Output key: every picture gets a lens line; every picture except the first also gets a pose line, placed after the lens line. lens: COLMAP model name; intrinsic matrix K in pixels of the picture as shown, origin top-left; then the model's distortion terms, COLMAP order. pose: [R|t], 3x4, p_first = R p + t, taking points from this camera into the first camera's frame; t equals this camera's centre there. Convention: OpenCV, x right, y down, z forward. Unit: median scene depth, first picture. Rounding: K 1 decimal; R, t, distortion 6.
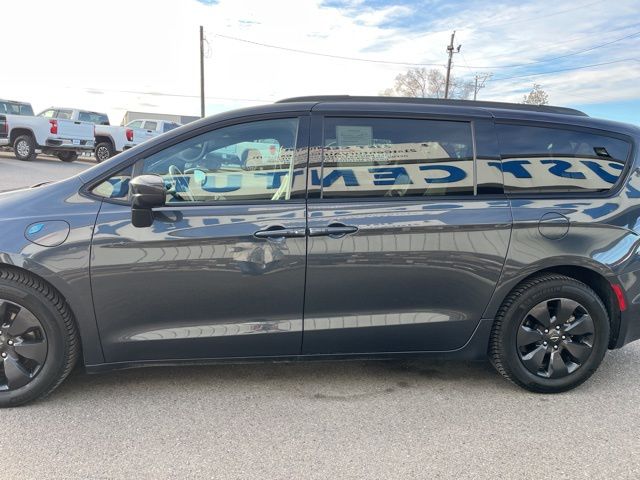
lens RADIAL K [[482.7, 0, 315.7], [0, 482.7, 236.7], [0, 0, 1]] dist [0.073078, -0.100893]
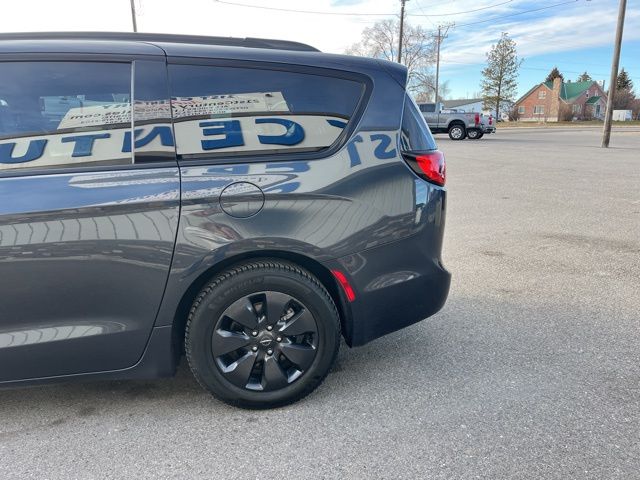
lens RADIAL K [[482.7, 0, 318.0], [0, 482.7, 240.1], [0, 0, 1]] dist [0.073078, -0.100893]
pose [[0.997634, -0.057183, 0.038167, 0.553237], [0.053834, 0.995040, 0.083651, -0.015903], [-0.042761, -0.081398, 0.995764, 0.232391]]
